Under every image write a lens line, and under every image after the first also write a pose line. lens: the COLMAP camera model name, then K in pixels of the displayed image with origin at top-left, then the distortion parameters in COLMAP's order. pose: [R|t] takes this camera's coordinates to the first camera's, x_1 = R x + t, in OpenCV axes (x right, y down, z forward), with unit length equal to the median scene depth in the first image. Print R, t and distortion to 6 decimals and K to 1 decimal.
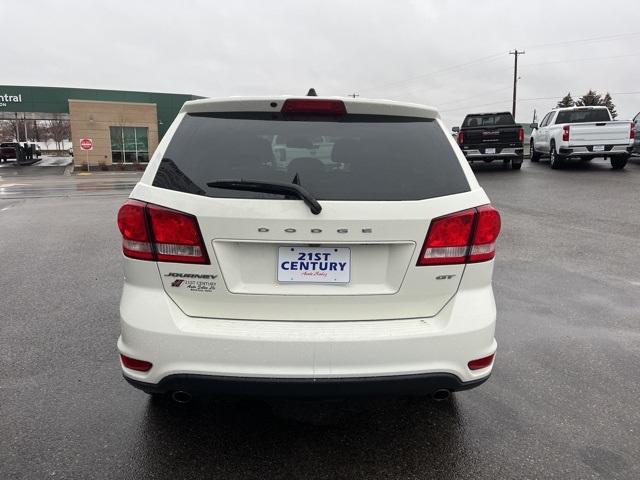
lens RADIAL K [[478.9, 0, 316.5], [0, 478.9, 238.1], [0, 0, 1]] dist [0.062041, -0.082300]
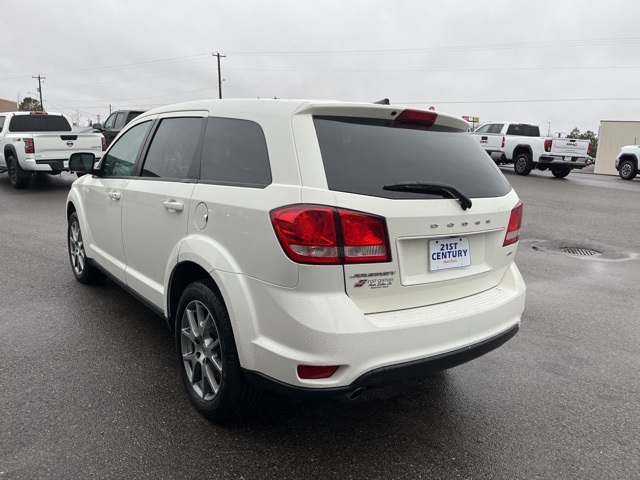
lens RADIAL K [[478.9, 0, 305.1], [0, 478.9, 244.2], [0, 0, 1]] dist [0.062041, -0.082300]
pose [[0.833736, -0.083557, 0.545804, -0.948345], [0.071540, 0.996499, 0.043272, -0.043936], [-0.547509, 0.002969, 0.836795, 0.202291]]
